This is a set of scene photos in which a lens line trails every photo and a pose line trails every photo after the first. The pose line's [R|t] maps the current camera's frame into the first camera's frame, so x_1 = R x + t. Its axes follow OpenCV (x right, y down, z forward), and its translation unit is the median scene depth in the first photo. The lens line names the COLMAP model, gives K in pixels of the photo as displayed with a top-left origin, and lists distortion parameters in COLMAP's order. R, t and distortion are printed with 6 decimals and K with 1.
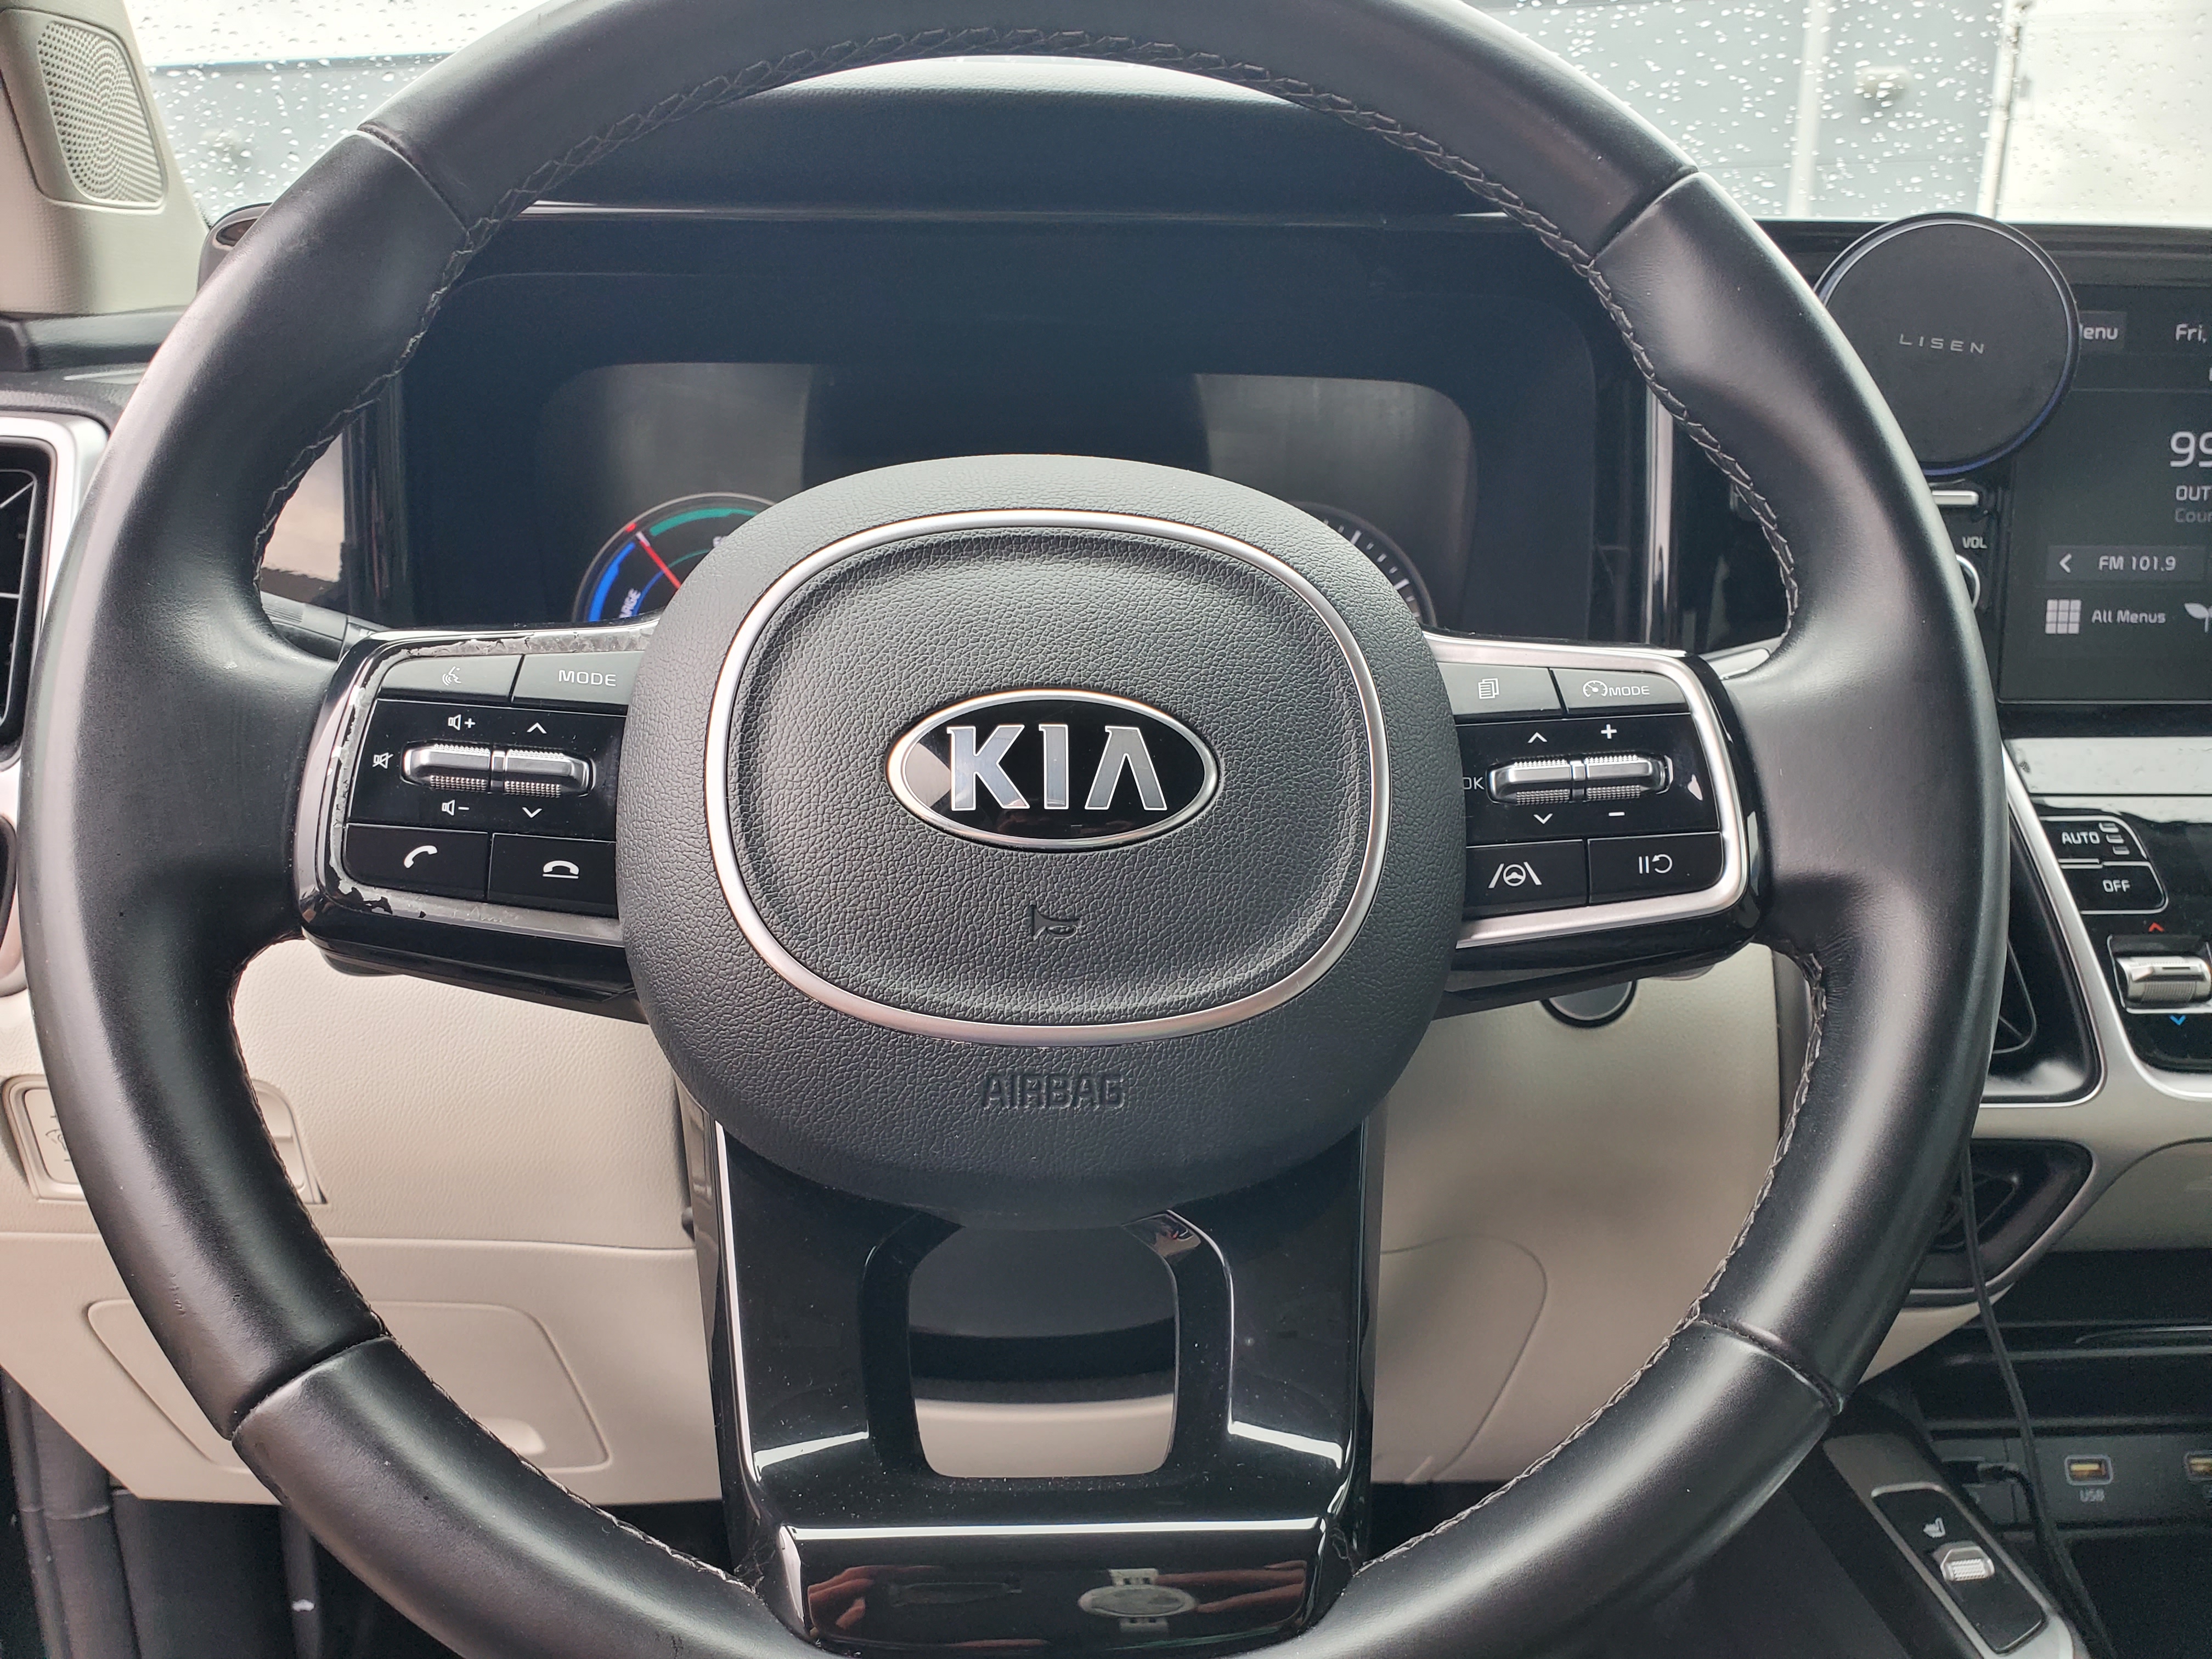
lens RADIAL K [[1769.9, 0, 1088.9], [0, 1769.9, 845.5], [0, 0, 1]] dist [0.015478, -0.002678]
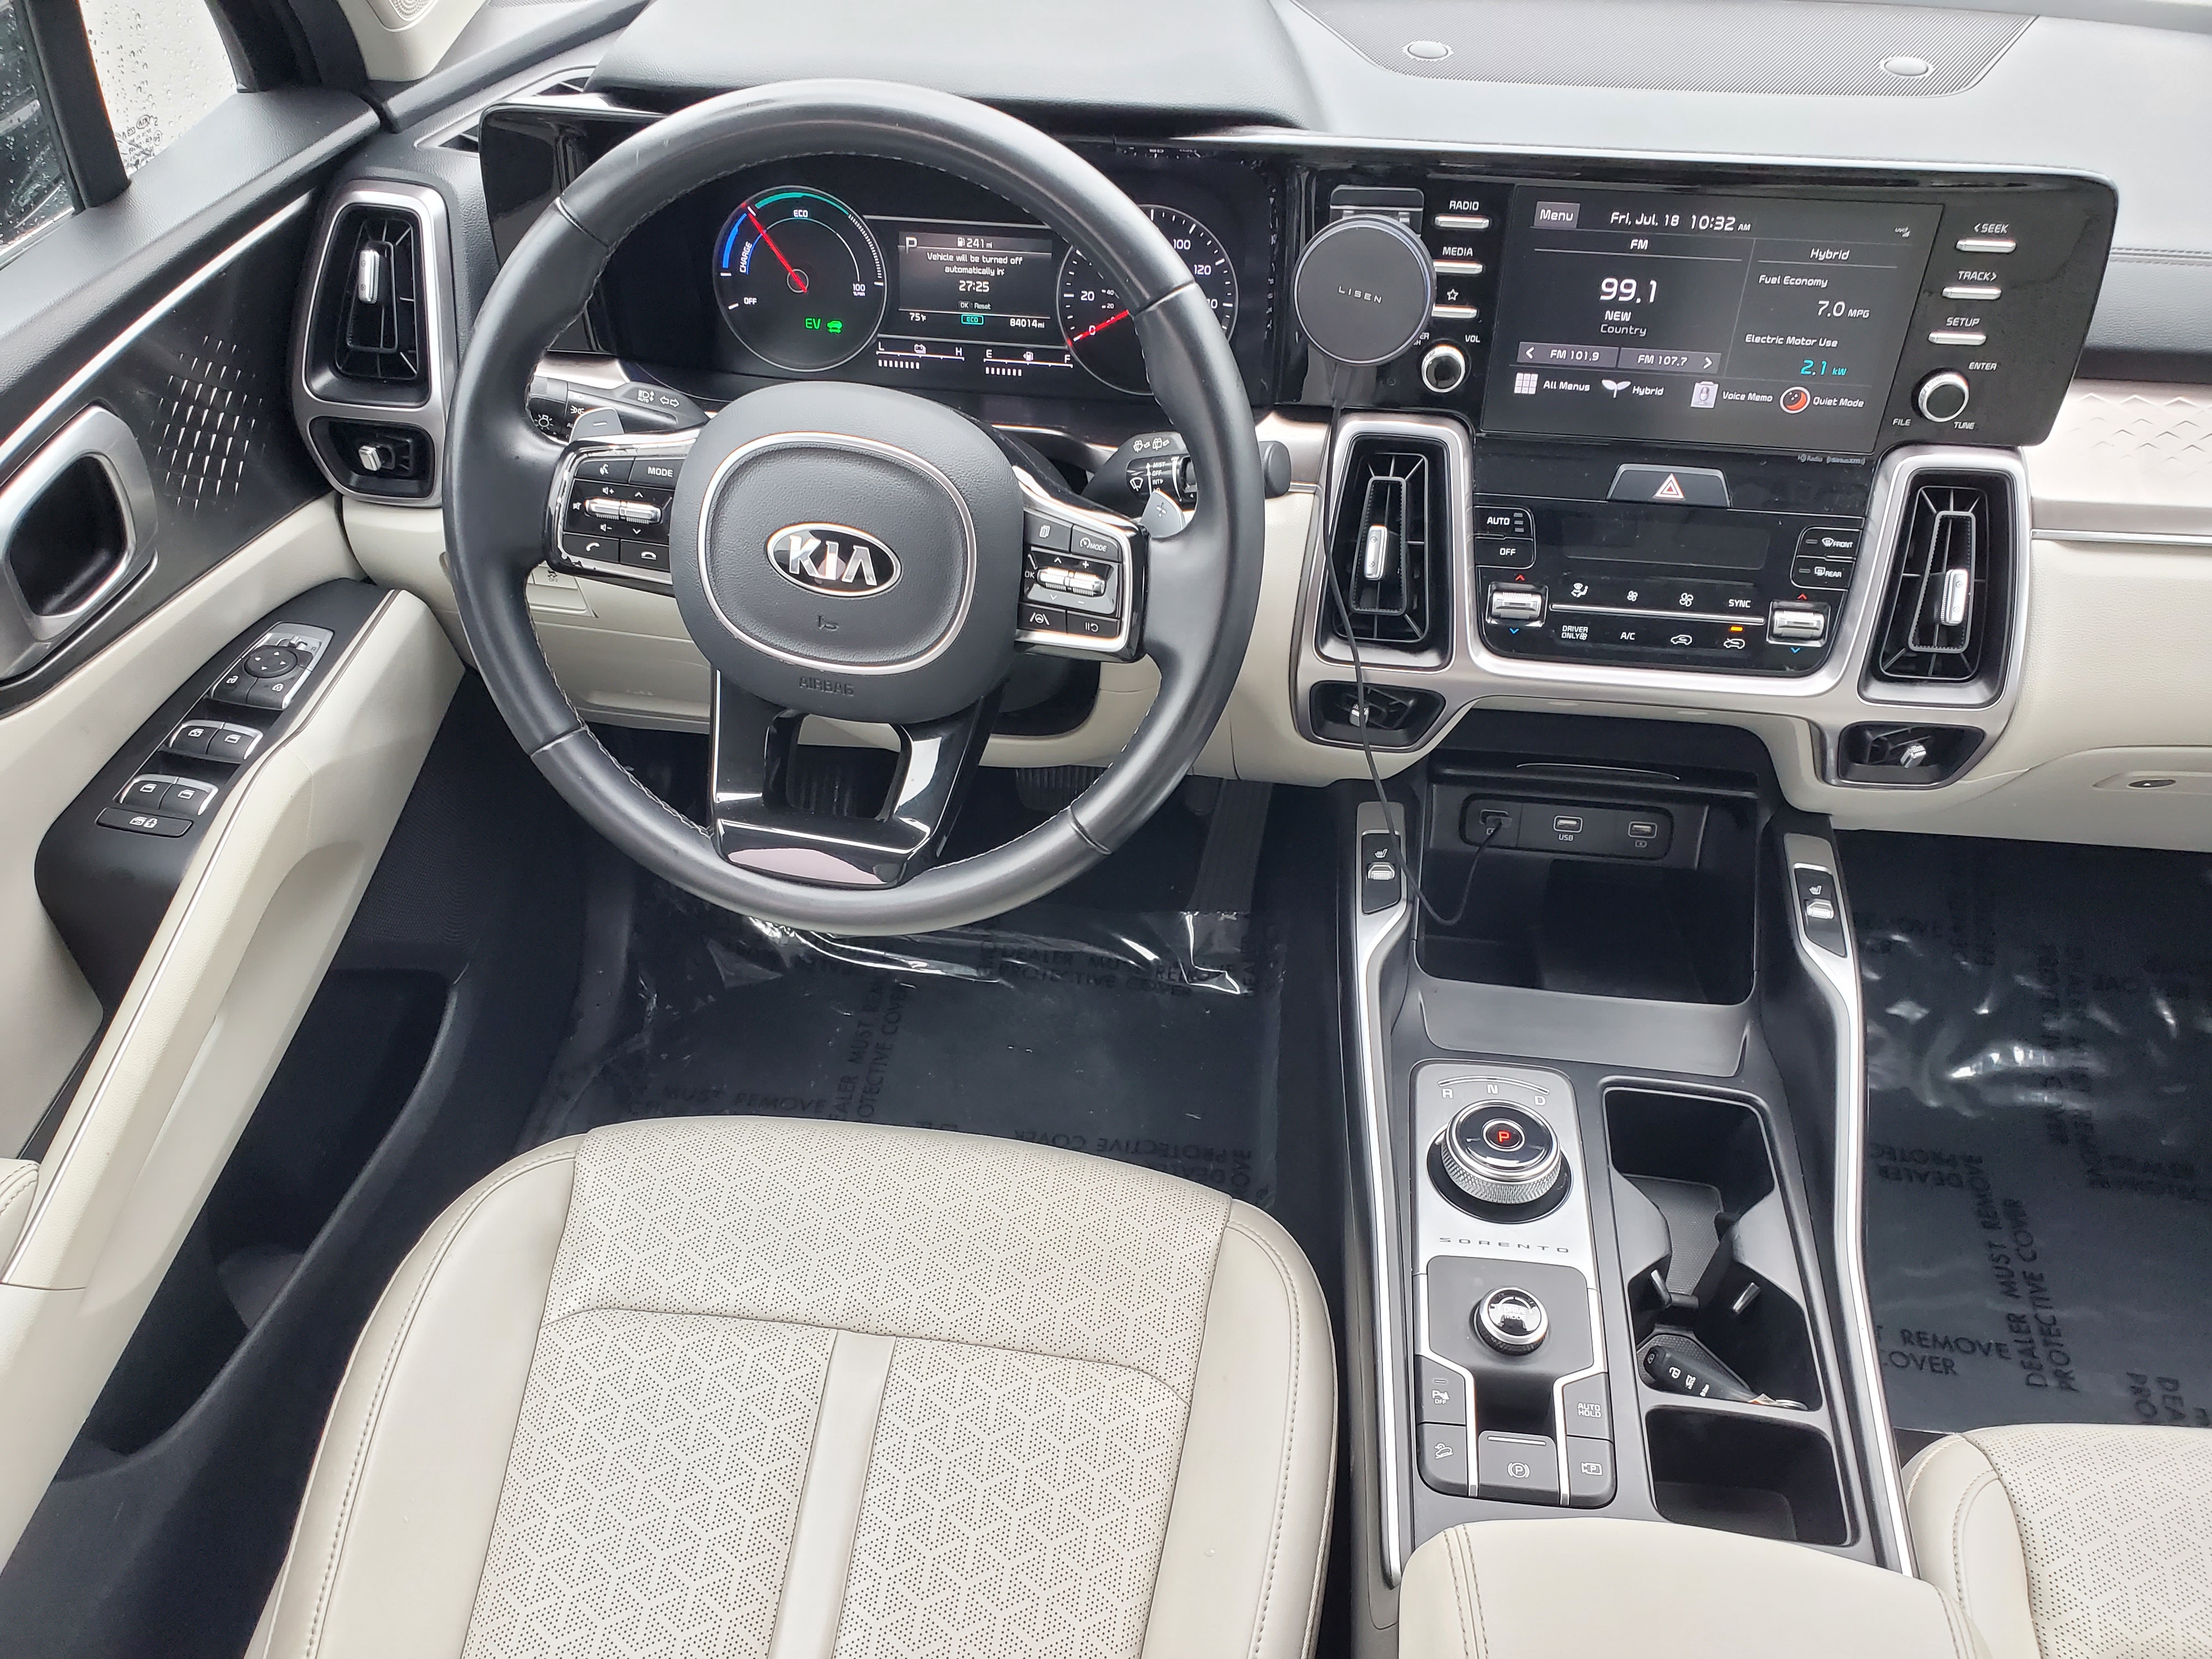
lens RADIAL K [[1770.0, 0, 1104.6], [0, 1770.0, 879.9], [0, 0, 1]] dist [0.005167, 0.000864]
pose [[0.982132, 0.118949, -0.145837, 0.663021], [-0.035635, 0.878448, 0.476508, -0.729233], [0.184790, -0.462797, 0.866990, -1.089278]]
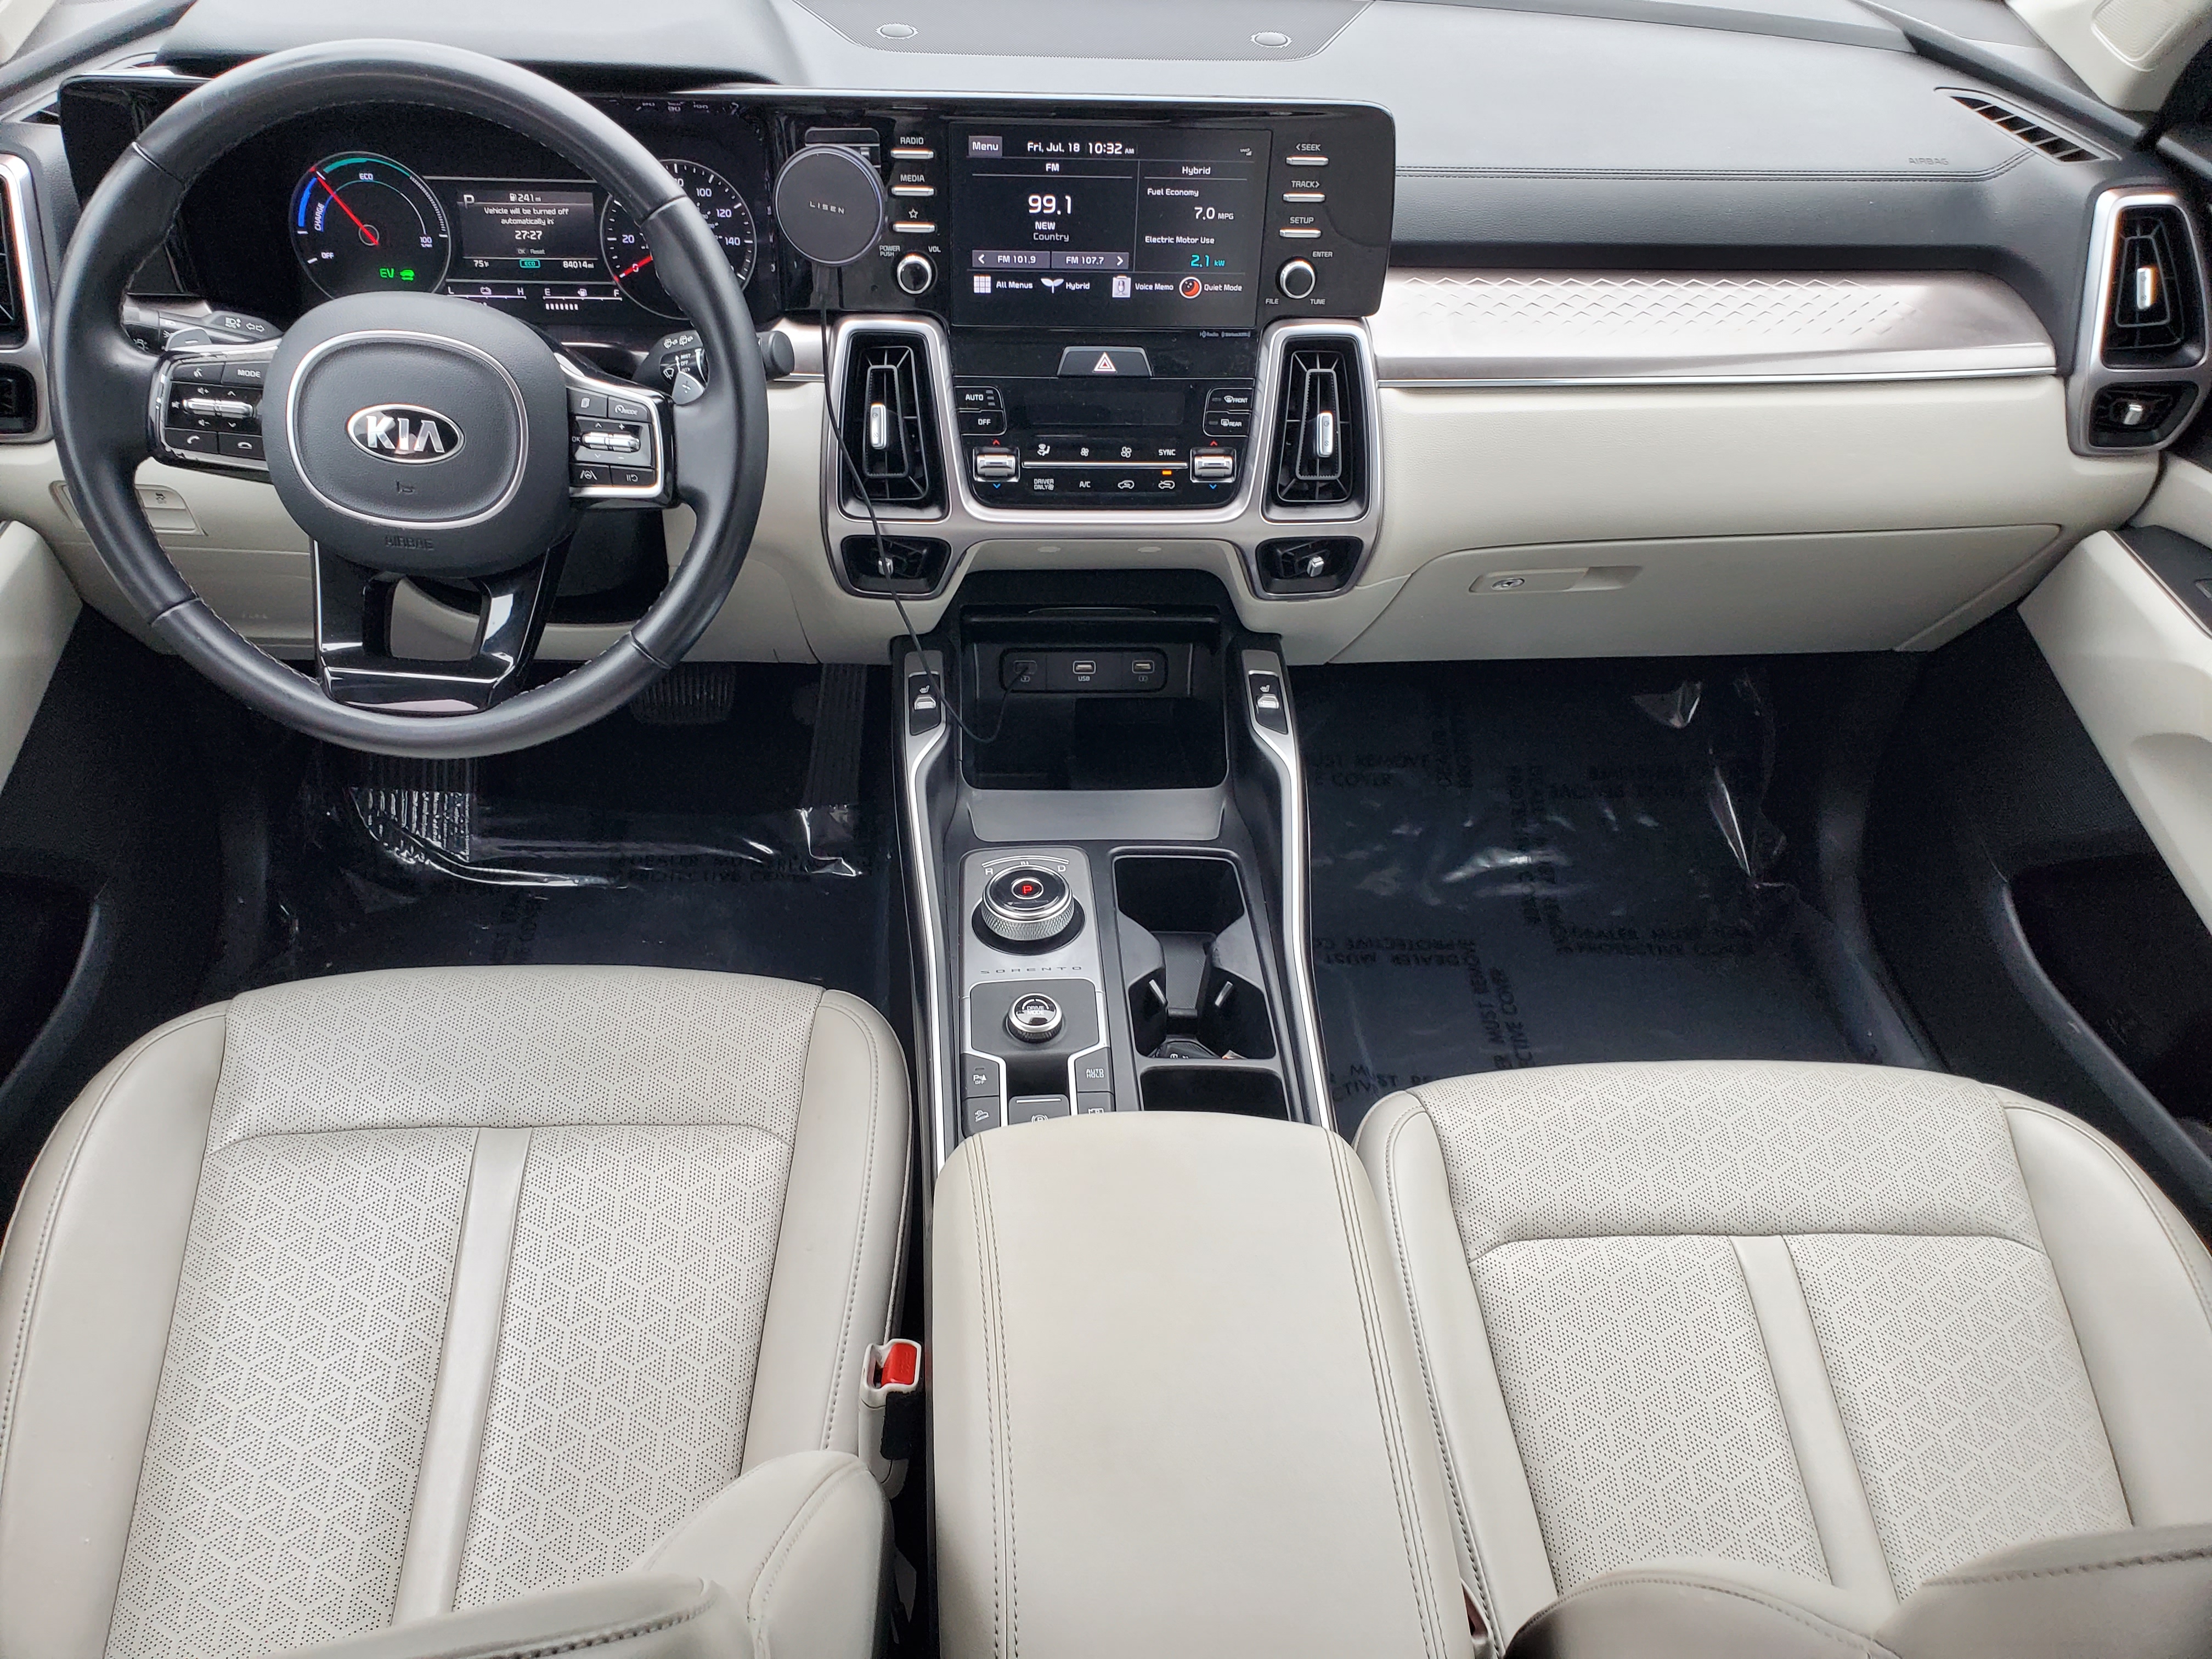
lens RADIAL K [[1769.9, 0, 1088.9], [0, 1769.9, 845.5], [0, 0, 1]] dist [0.015478, -0.002678]
pose [[0.999631, 0.023295, 0.013948, 0.958893], [-0.027049, 0.898990, 0.437133, -0.657724], [-0.002356, -0.437349, 0.899289, -1.715514]]
